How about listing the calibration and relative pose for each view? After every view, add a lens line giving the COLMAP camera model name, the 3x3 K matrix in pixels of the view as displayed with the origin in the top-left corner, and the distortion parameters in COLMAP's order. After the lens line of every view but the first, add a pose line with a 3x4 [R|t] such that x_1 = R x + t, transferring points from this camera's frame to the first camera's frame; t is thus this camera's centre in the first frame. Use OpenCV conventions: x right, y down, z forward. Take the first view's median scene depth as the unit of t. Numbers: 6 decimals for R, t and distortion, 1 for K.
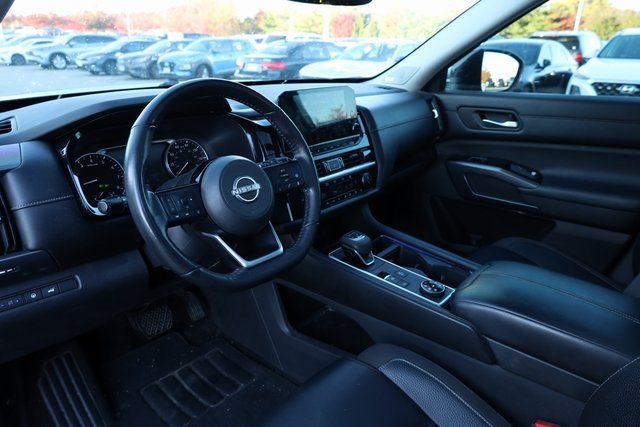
lens RADIAL K [[456.9, 0, 323.7], [0, 456.9, 213.1], [0, 0, 1]] dist [-0.003082, 0.006626]
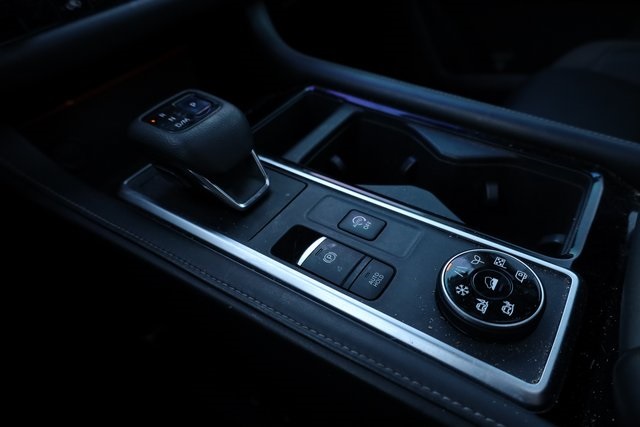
lens RADIAL K [[456.9, 0, 321.1], [0, 456.9, 212.4], [0, 0, 1]] dist [-0.003082, 0.006626]
pose [[0.985295, -0.170570, -0.009976, 0.139975], [0.165181, 0.935987, 0.310874, 0.032448], [-0.043688, -0.307951, 0.950399, 0.688194]]
